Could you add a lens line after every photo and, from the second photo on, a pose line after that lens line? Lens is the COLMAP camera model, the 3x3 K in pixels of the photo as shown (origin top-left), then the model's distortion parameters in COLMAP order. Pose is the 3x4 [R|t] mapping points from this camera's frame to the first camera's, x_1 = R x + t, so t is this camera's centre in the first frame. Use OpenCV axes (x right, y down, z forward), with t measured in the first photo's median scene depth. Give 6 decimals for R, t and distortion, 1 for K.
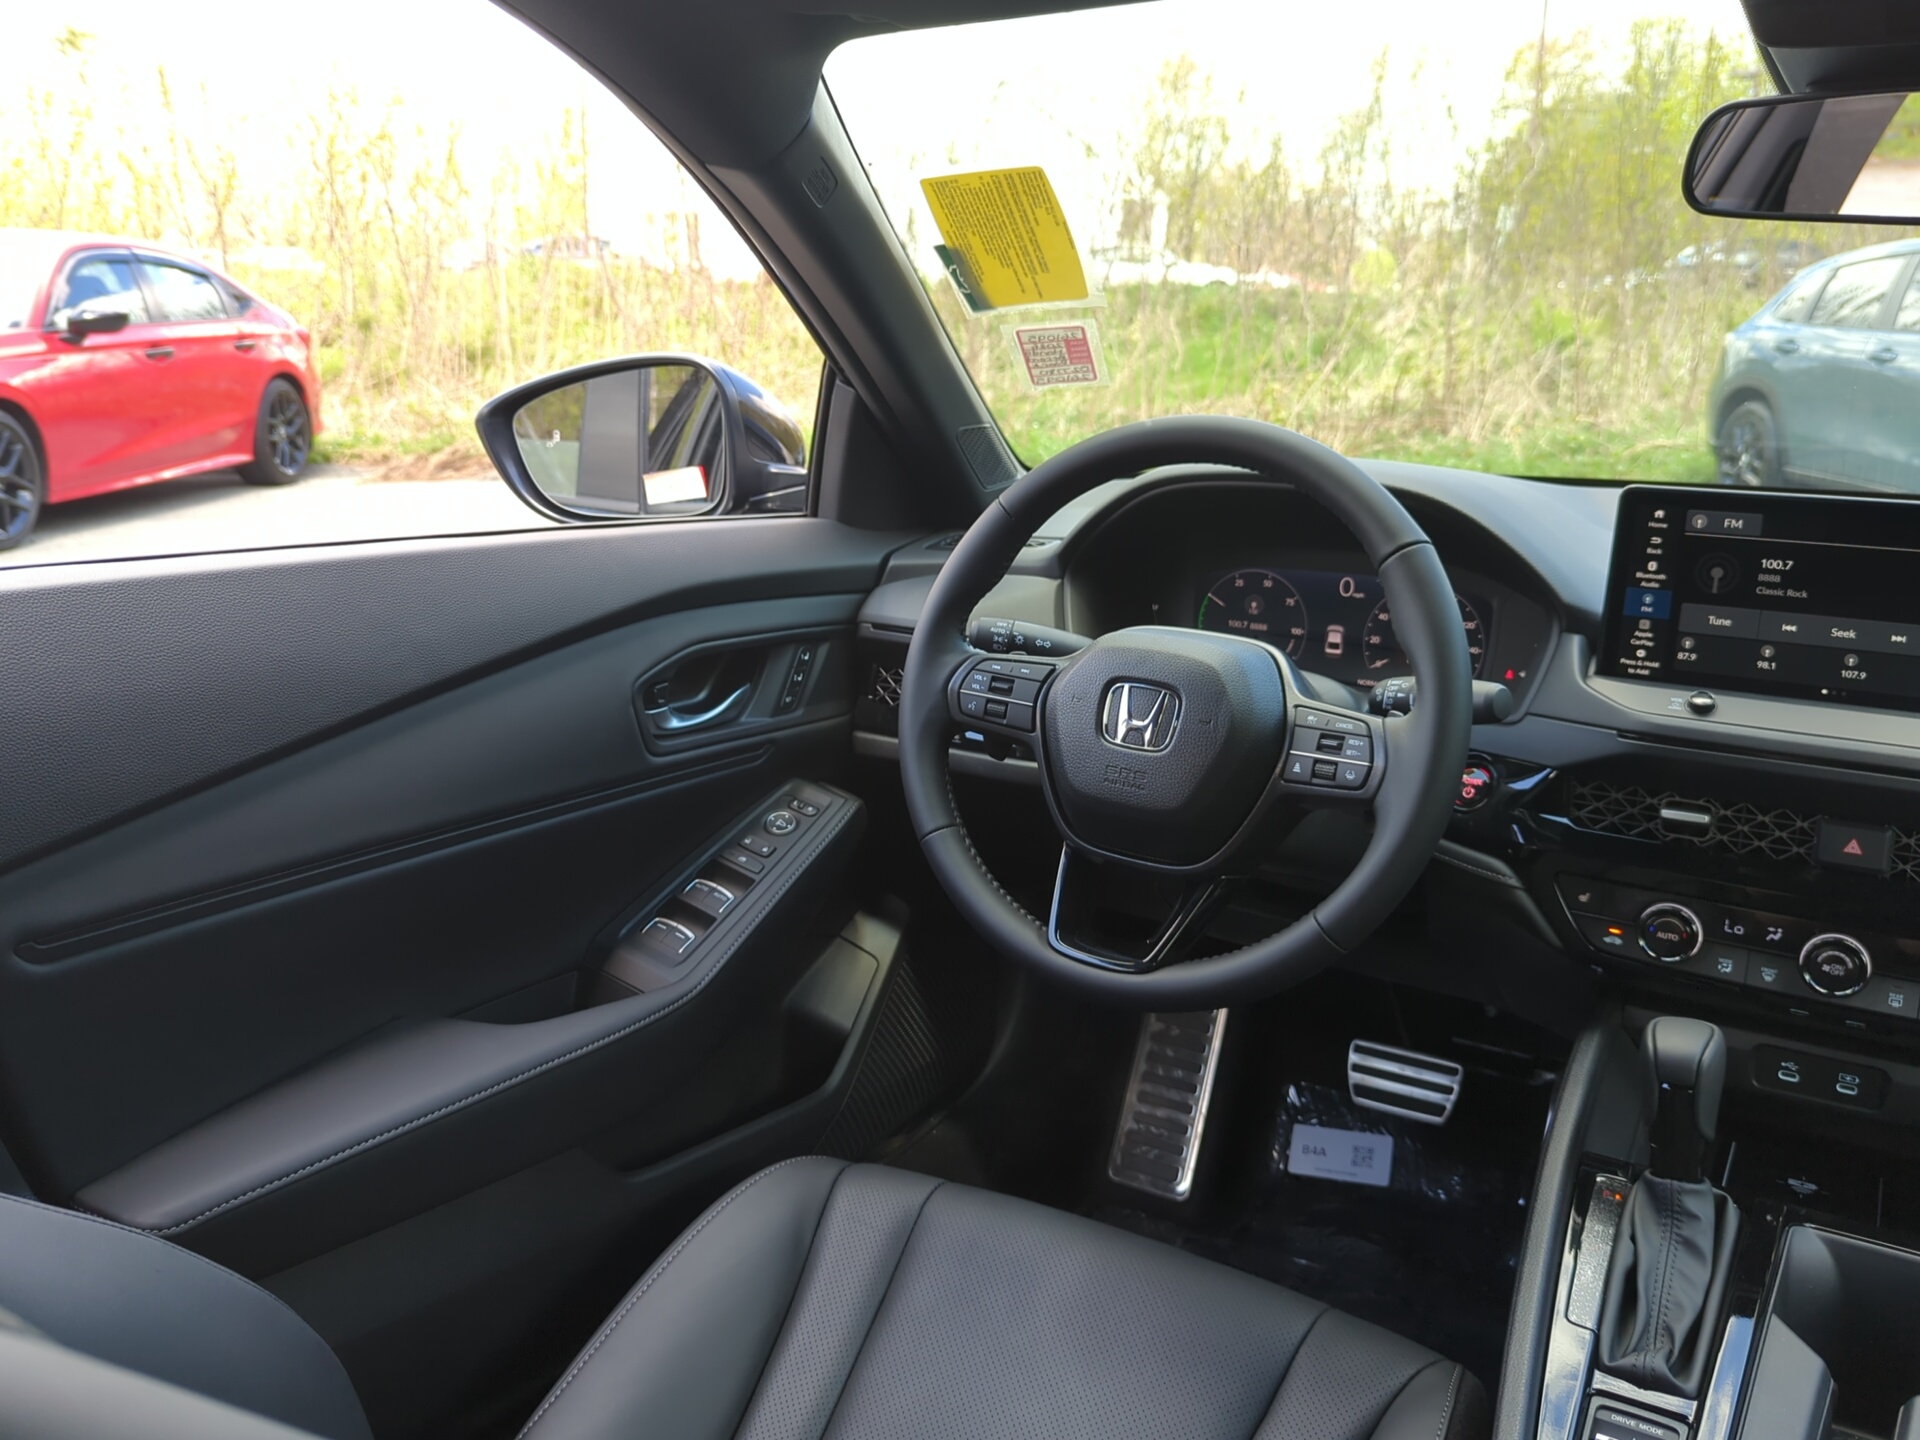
lens RADIAL K [[1550.1, 0, 980.0], [0, 1550.1, 695.4], [0, 0, 1]] dist [0.055218, -0.052275]
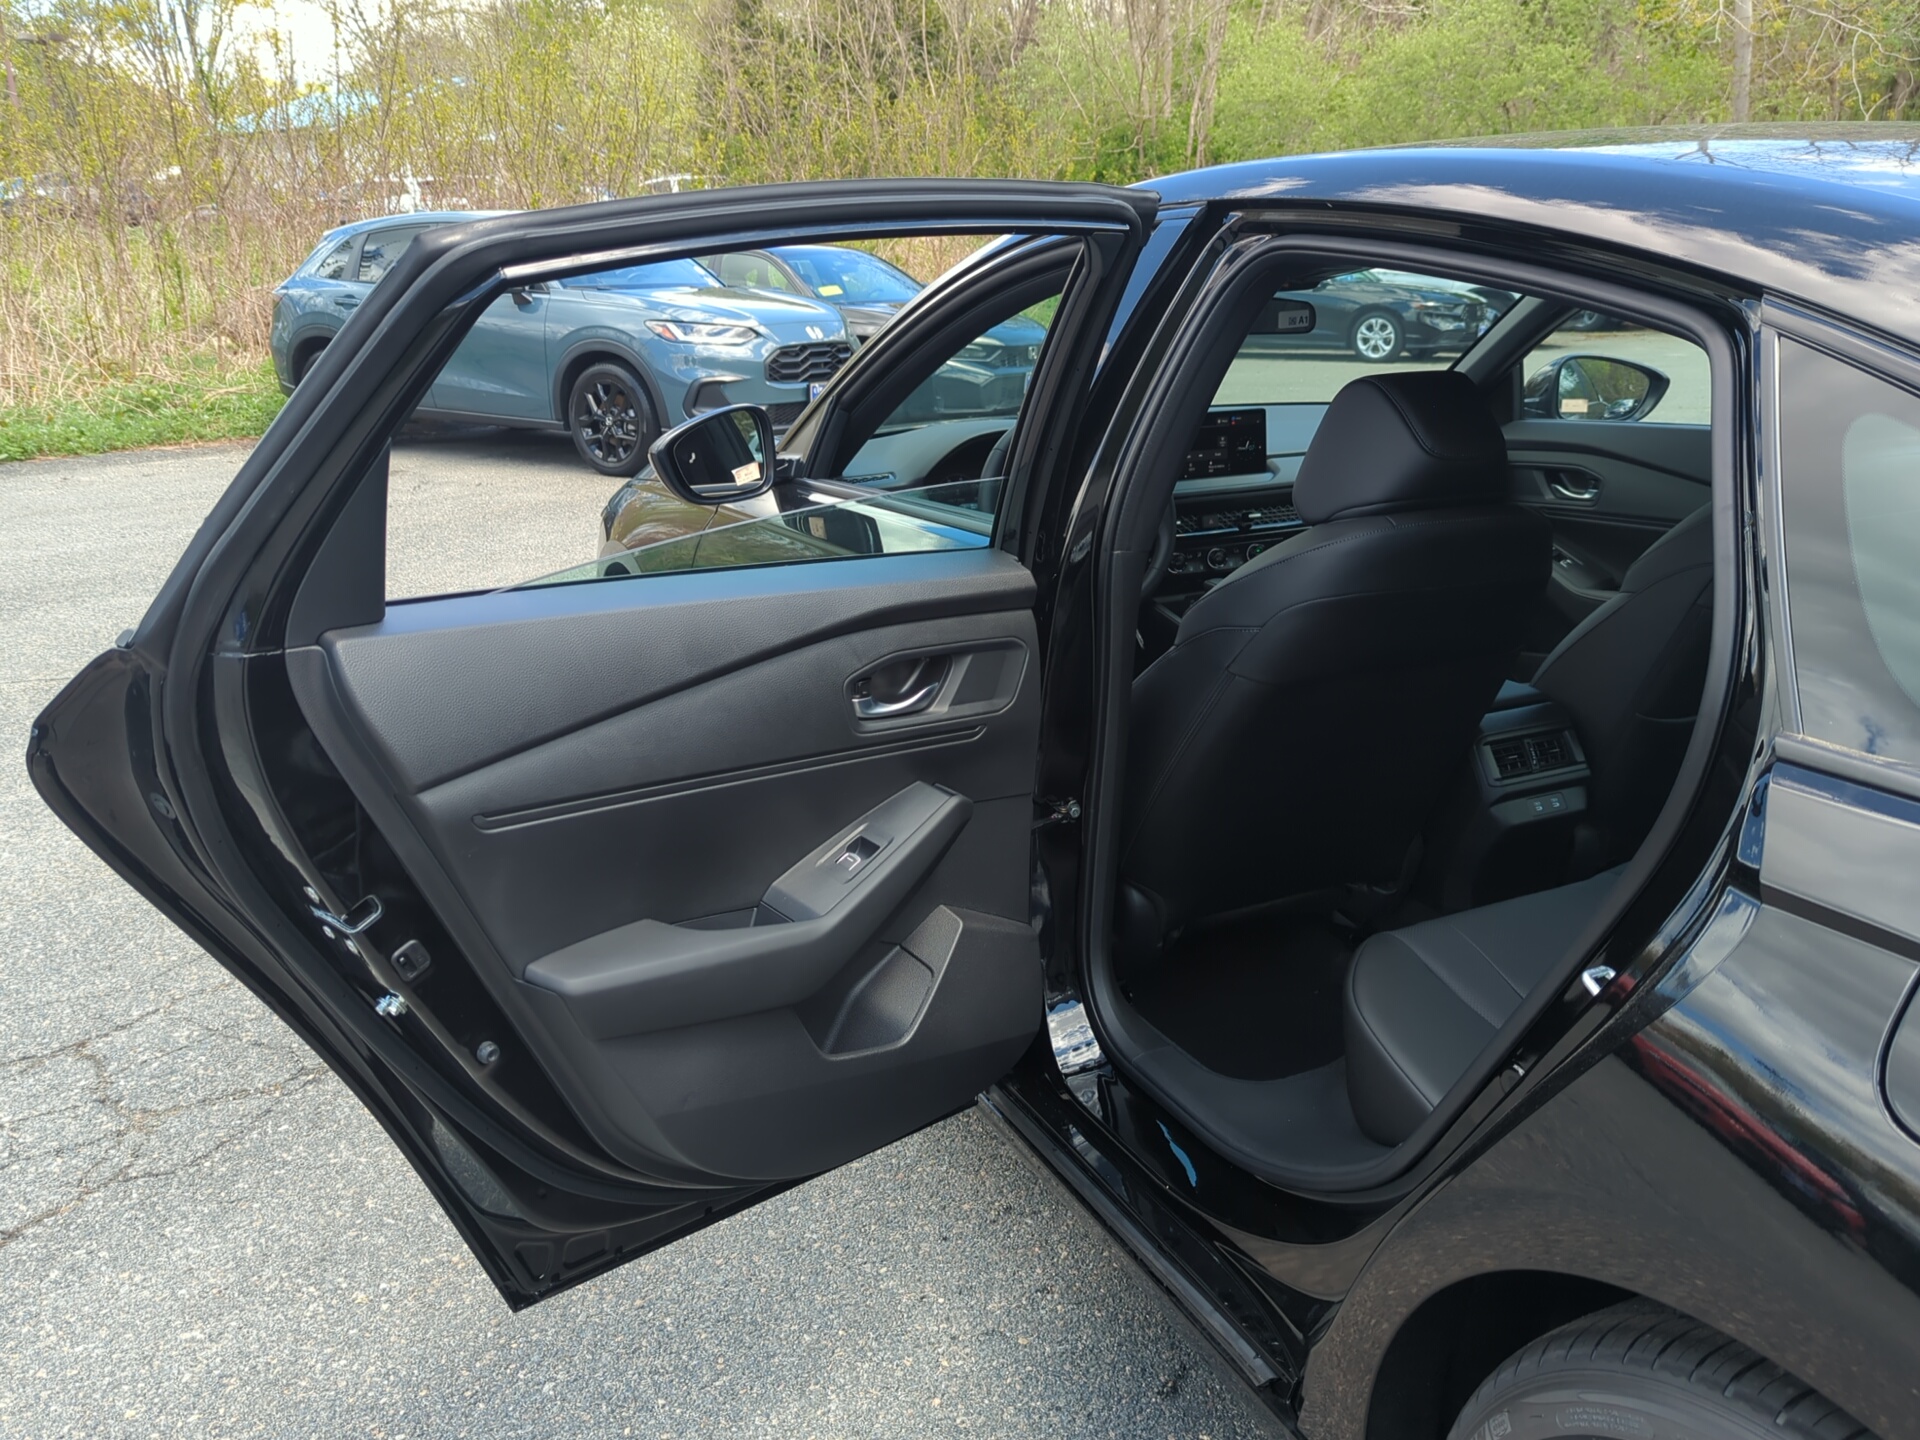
lens RADIAL K [[1550.1, 0, 981.7], [0, 1550.1, 713.3], [0, 0, 1]] dist [0.055218, -0.052275]
pose [[0.545155, -0.258982, 0.797330, -2.143030], [0.215257, 0.962442, 0.165436, -0.139970], [-0.810229, 0.081442, 0.580428, -0.392633]]
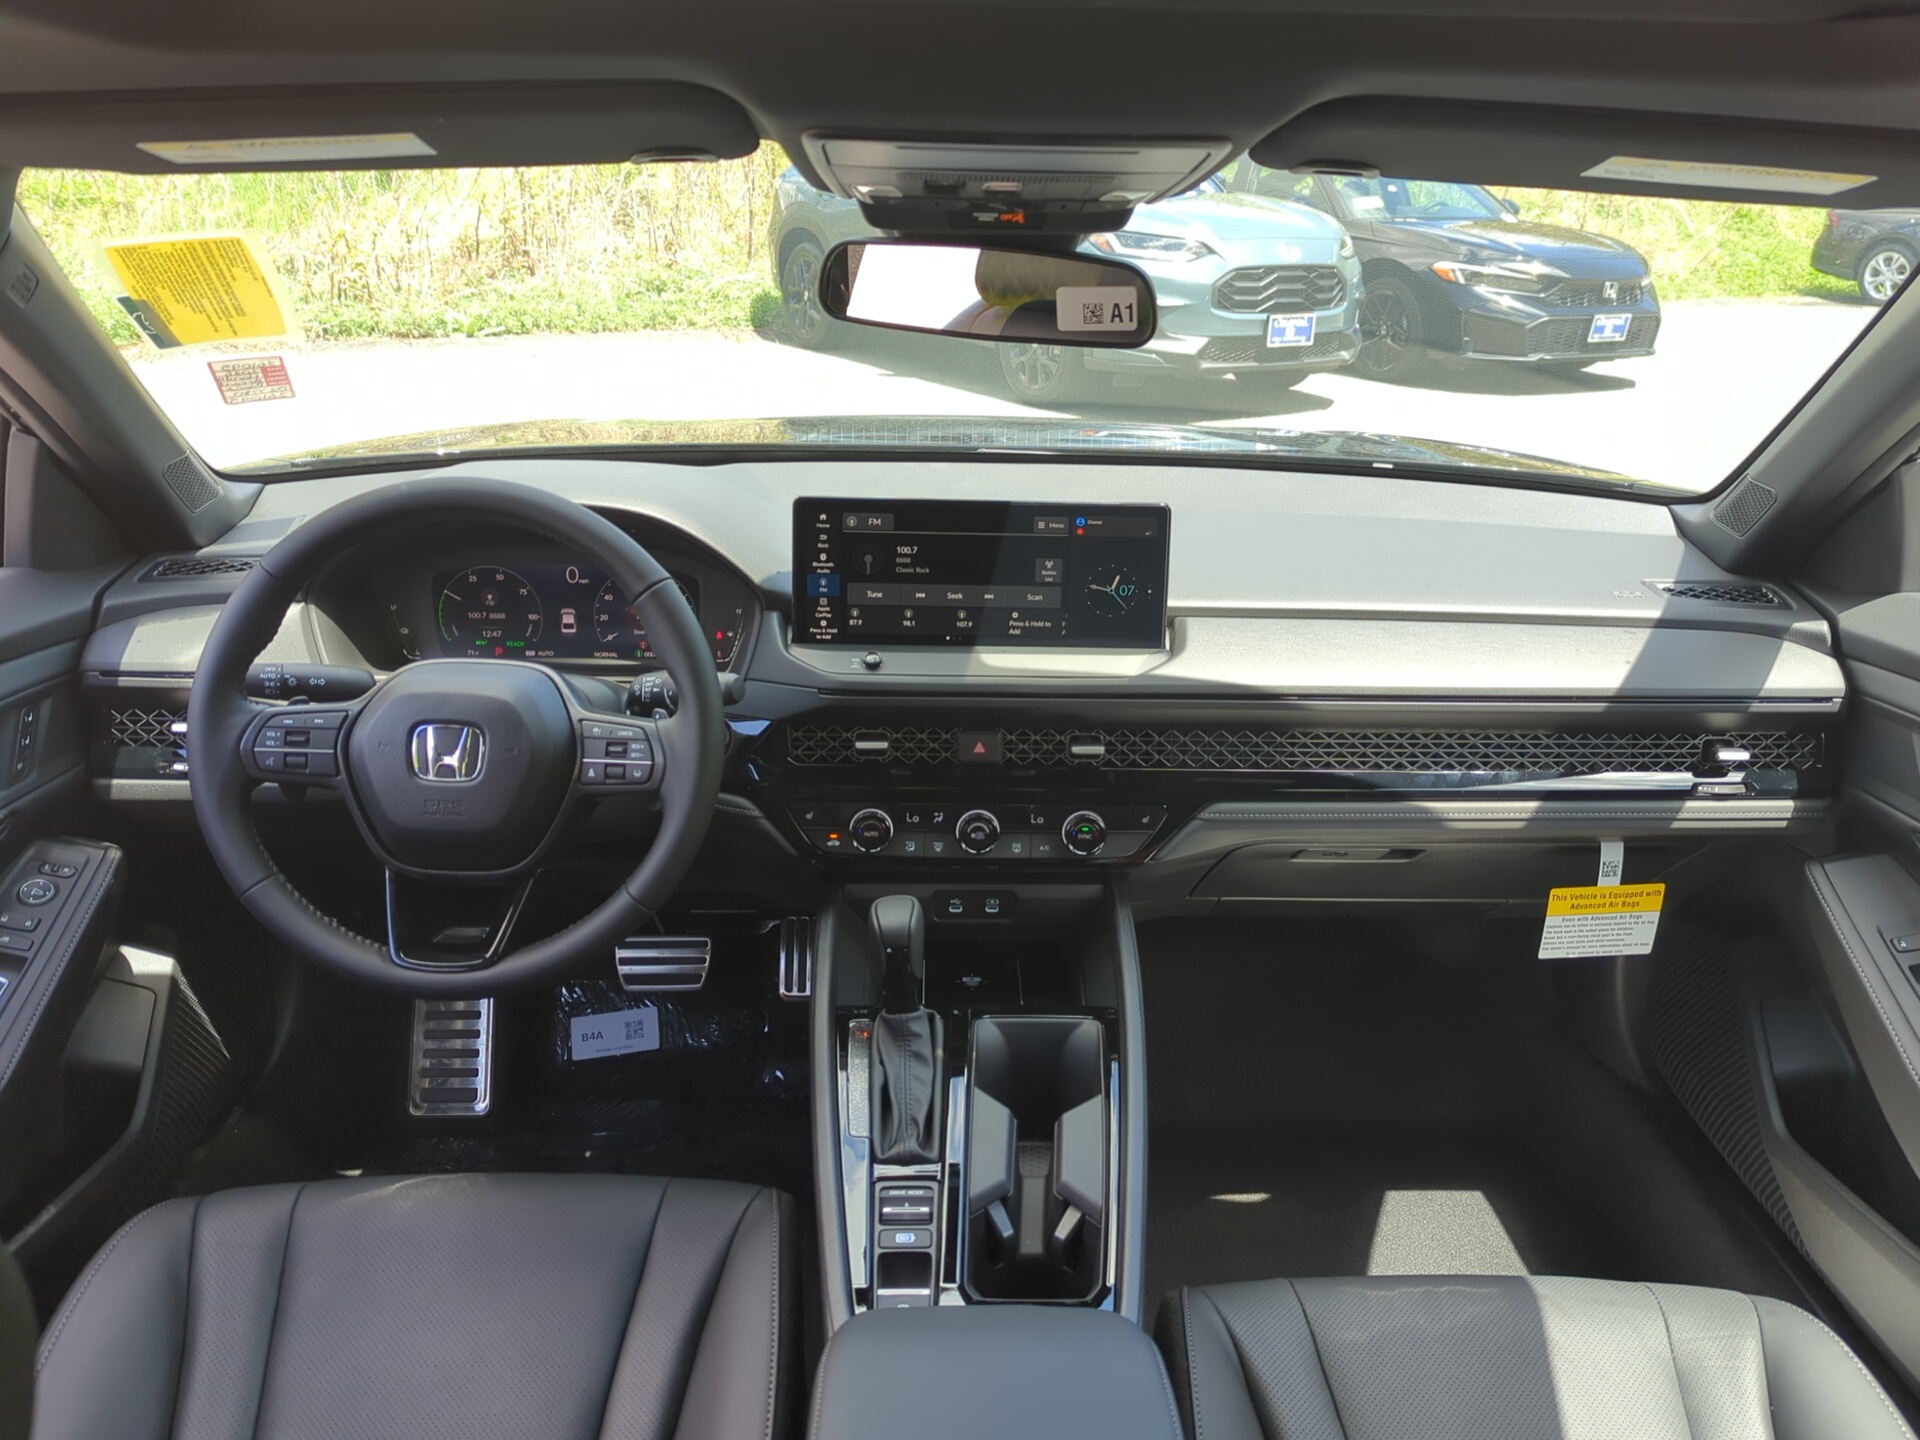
lens RADIAL K [[1550.1, 0, 981.5], [0, 1550.1, 693.7], [0, 0, 1]] dist [0.055218, -0.052275]
pose [[0.844916, -0.170671, 0.506940, -0.131208], [0.113698, 0.983377, 0.141573, -0.138184], [-0.522675, -0.061980, 0.850276, -0.171780]]
